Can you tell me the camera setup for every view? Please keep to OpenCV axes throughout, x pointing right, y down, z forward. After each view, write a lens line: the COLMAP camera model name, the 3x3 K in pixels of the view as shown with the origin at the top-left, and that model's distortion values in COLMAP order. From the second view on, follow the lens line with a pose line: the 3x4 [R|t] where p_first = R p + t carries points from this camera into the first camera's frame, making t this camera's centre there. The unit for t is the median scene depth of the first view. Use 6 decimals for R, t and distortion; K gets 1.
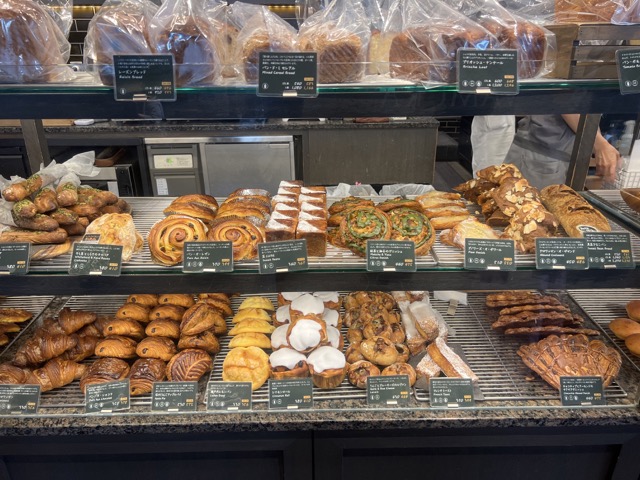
lens RADIAL K [[486.8, 0, 319.1], [0, 486.8, 240.9], [0, 0, 1]] dist [0.017338, -0.026912]
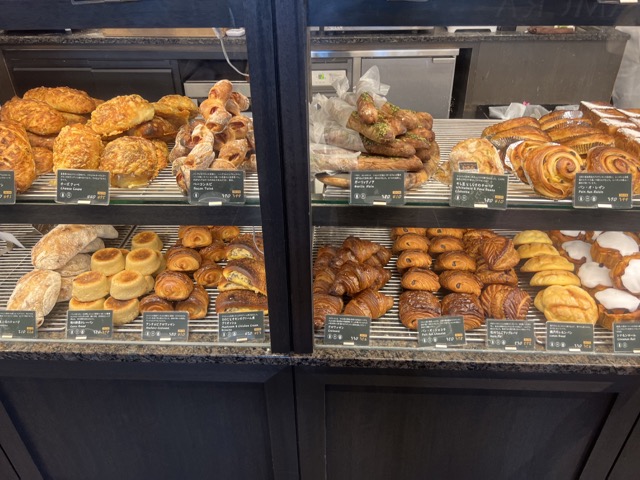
lens RADIAL K [[486.8, 0, 319.0], [0, 486.8, 238.1], [0, 0, 1]] dist [0.017338, -0.026912]
pose [[0.997002, 0.031654, -0.070610, -0.614833], [-0.020206, 0.987342, 0.157310, -0.010617], [0.074696, -0.155412, 0.985022, 0.061336]]
